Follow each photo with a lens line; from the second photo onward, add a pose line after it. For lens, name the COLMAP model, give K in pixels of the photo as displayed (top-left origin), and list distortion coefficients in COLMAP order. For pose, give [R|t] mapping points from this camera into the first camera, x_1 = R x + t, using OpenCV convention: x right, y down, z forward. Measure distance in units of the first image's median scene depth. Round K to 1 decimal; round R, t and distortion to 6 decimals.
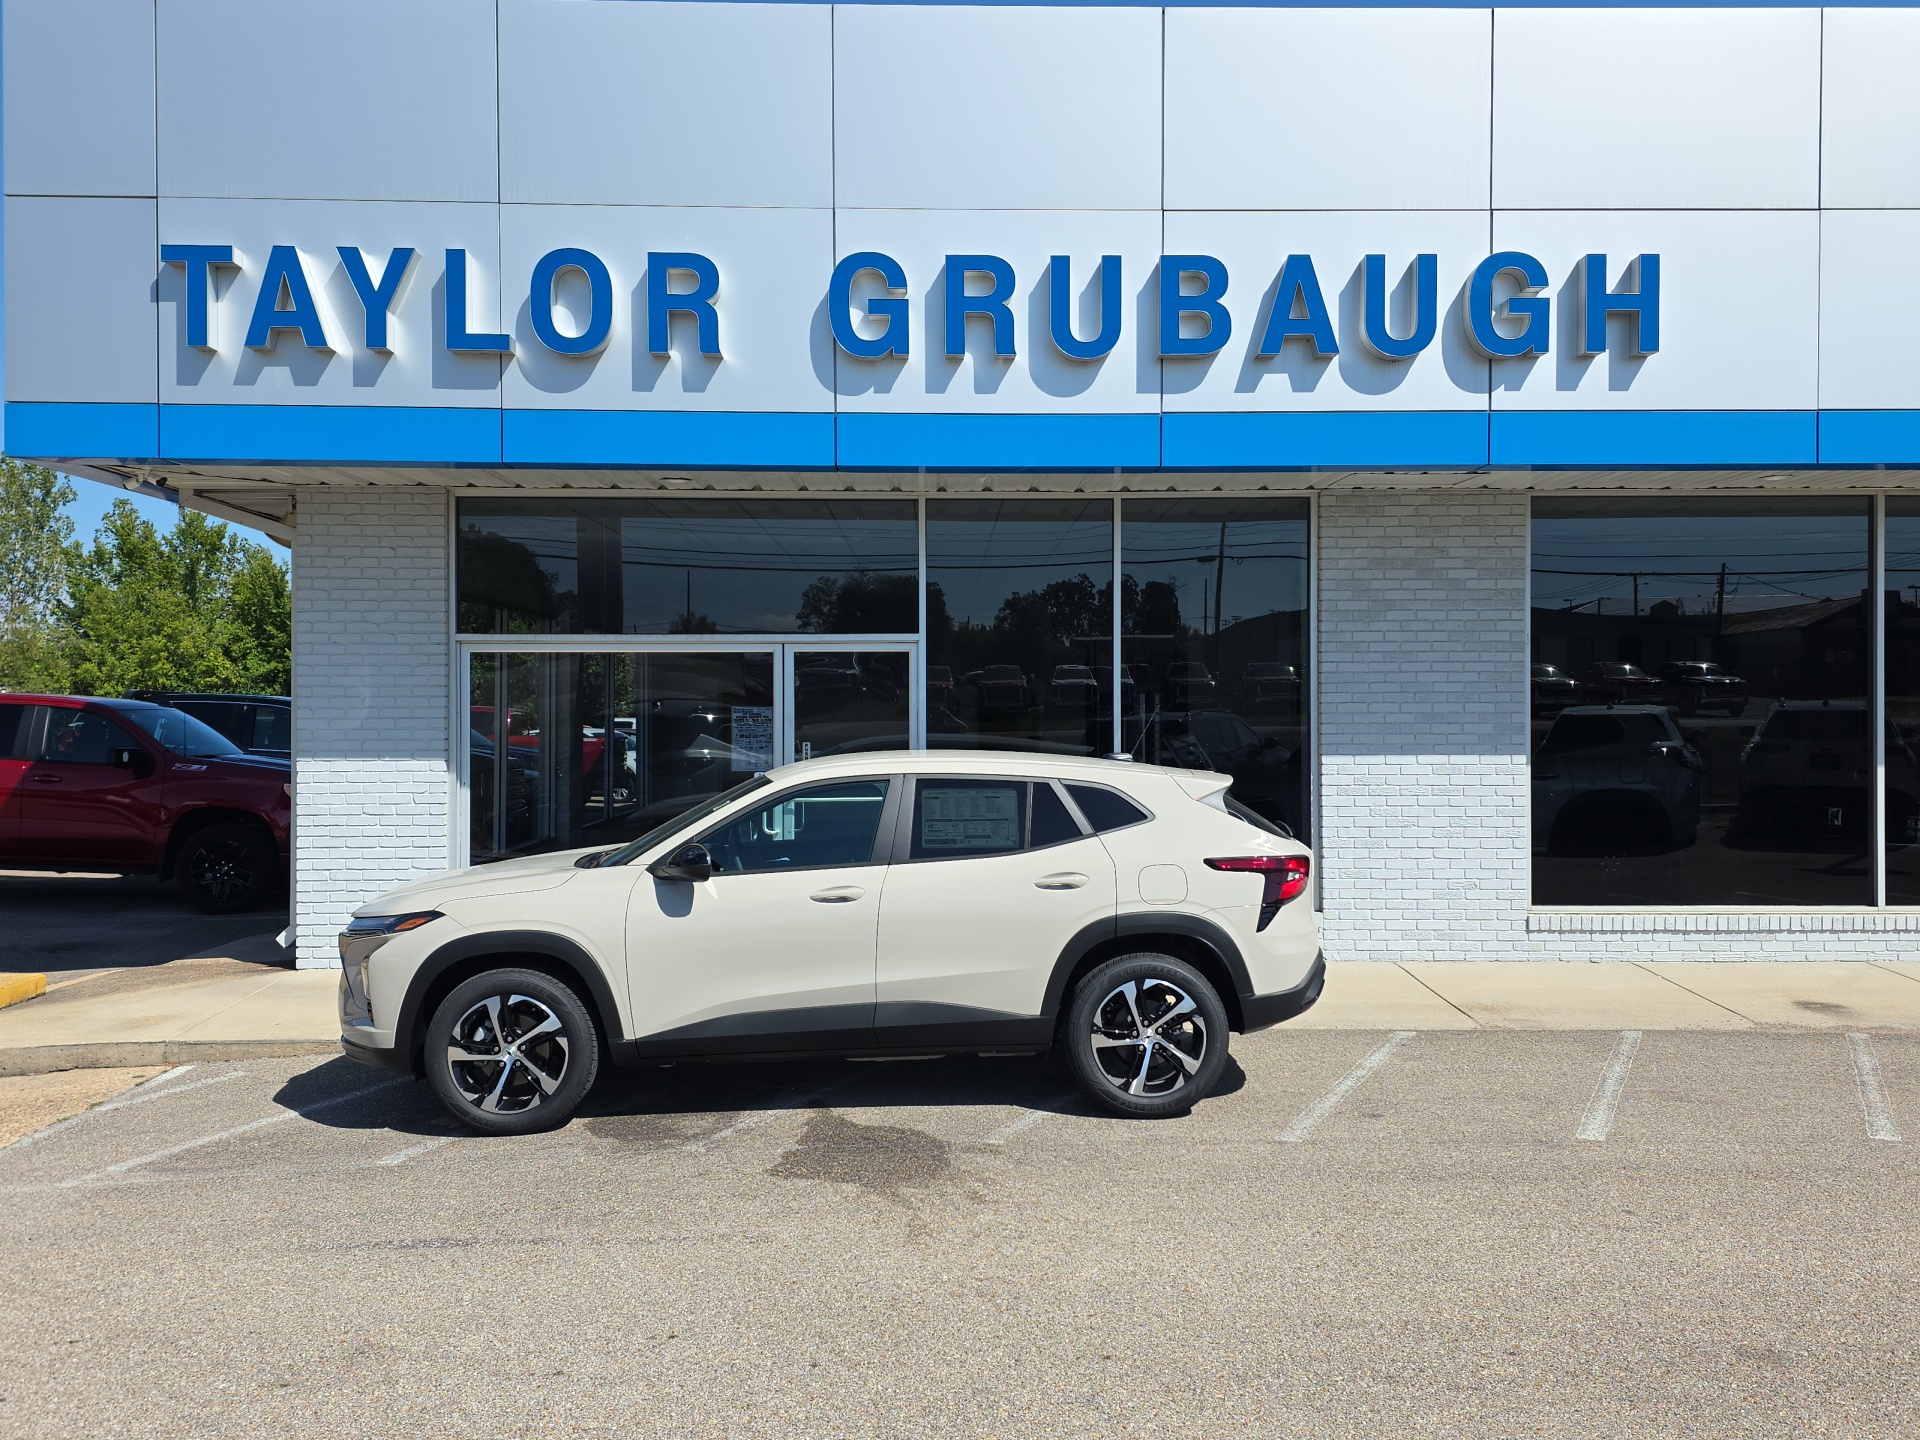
lens RADIAL K [[1596.2, 0, 965.7], [0, 1596.2, 715.1], [0, 0, 1]] dist [0.084417, -0.092470]
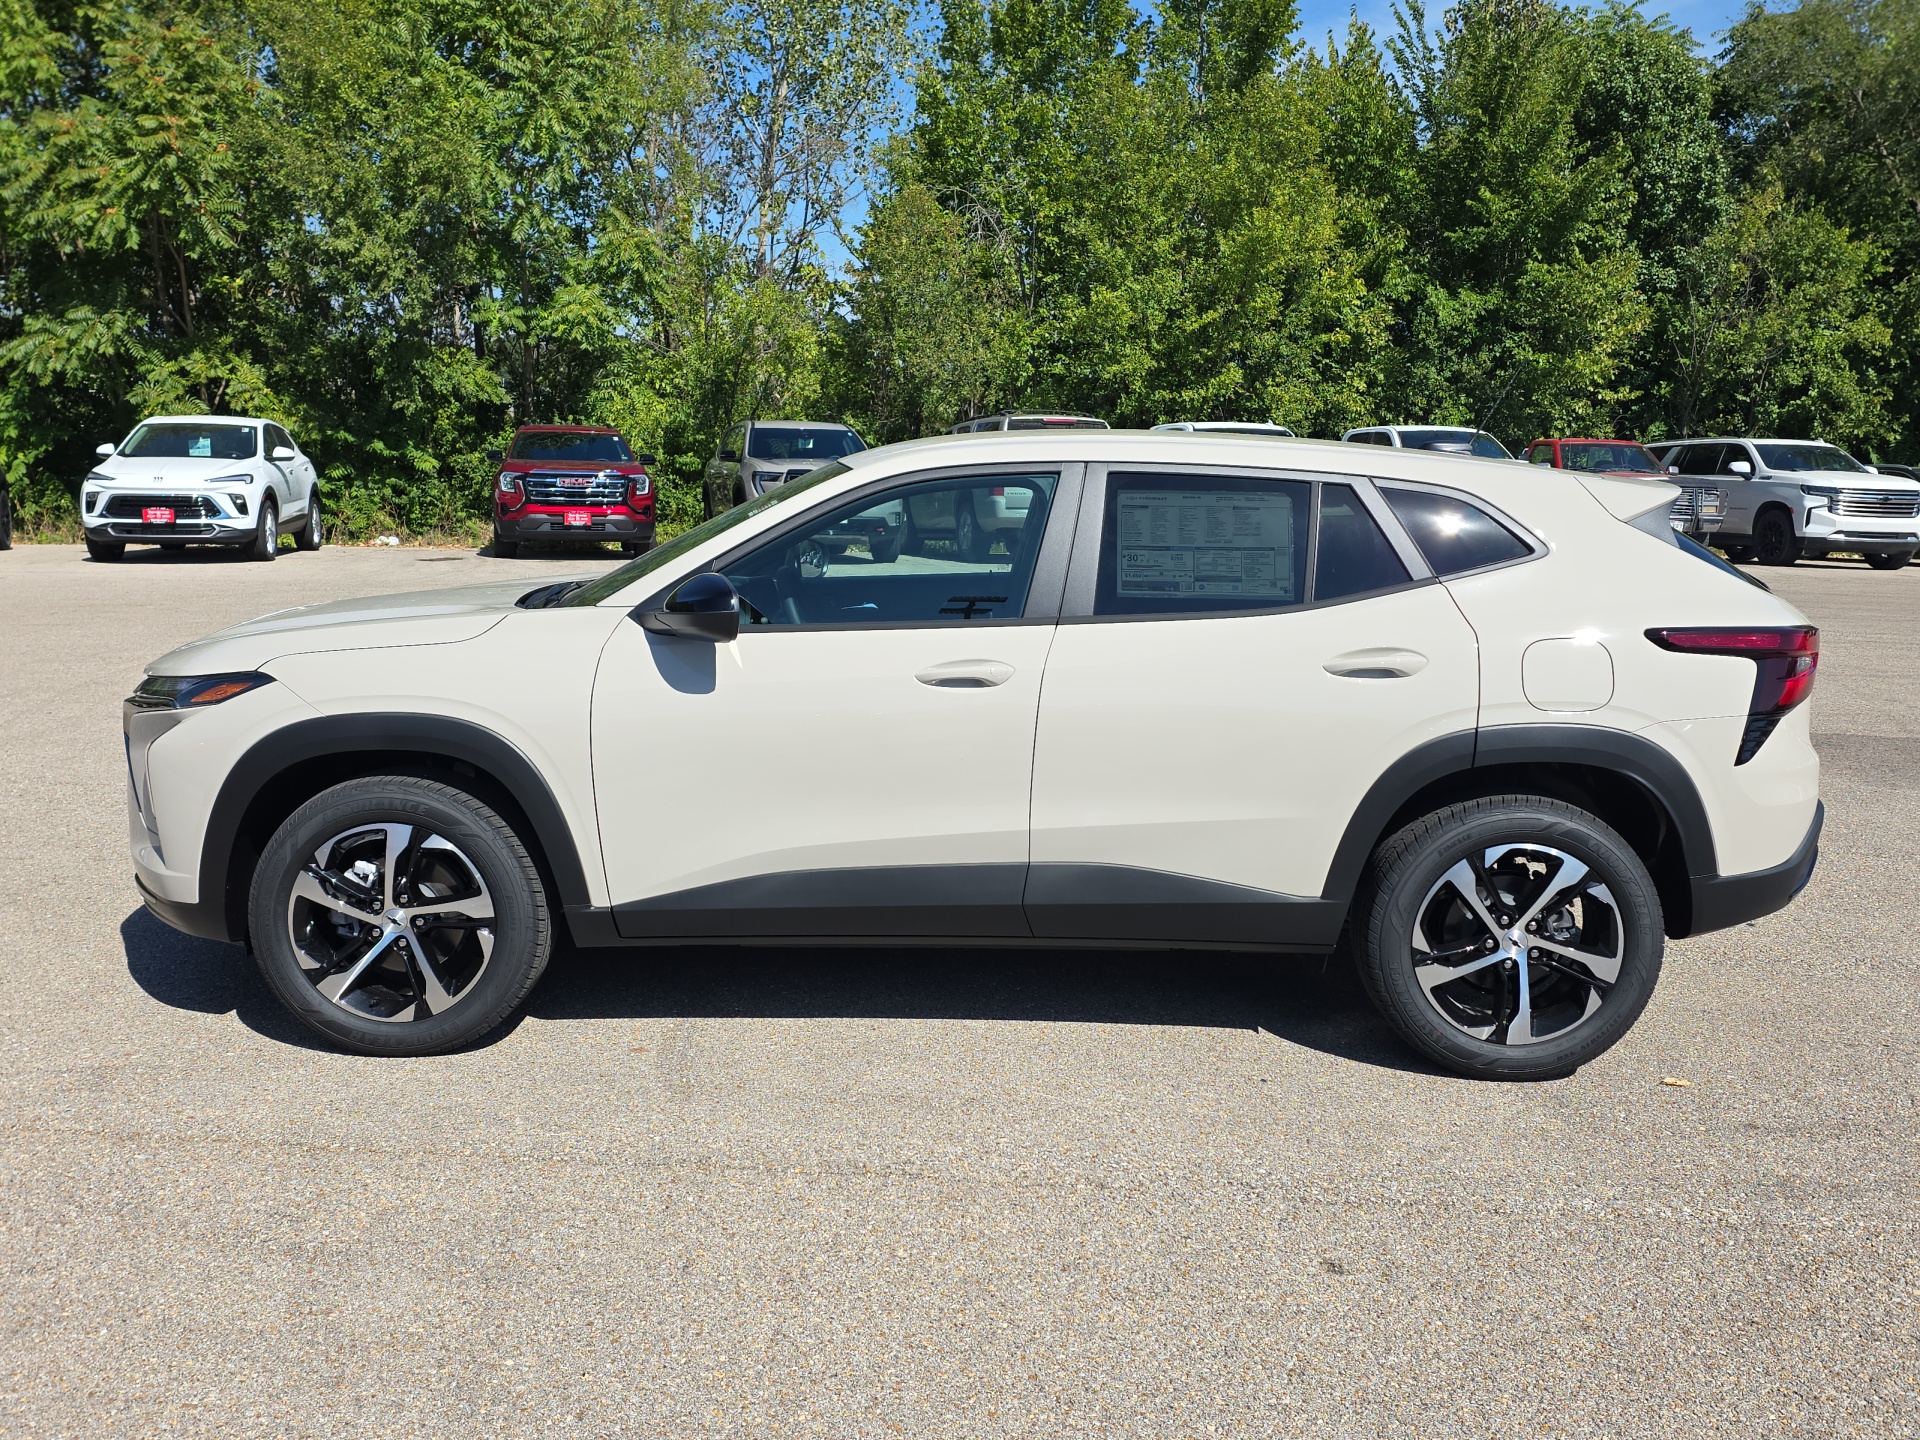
lens RADIAL K [[1451.2, 0, 965.5], [0, 1451.2, 734.7], [0, 0, 1]] dist [0.074572, -0.005732]
pose [[0.999415, 0.033871, -0.004740, -0.076751], [-0.032661, 0.986324, 0.161552, 0.050742], [0.010147, -0.161302, 0.986853, 0.488517]]
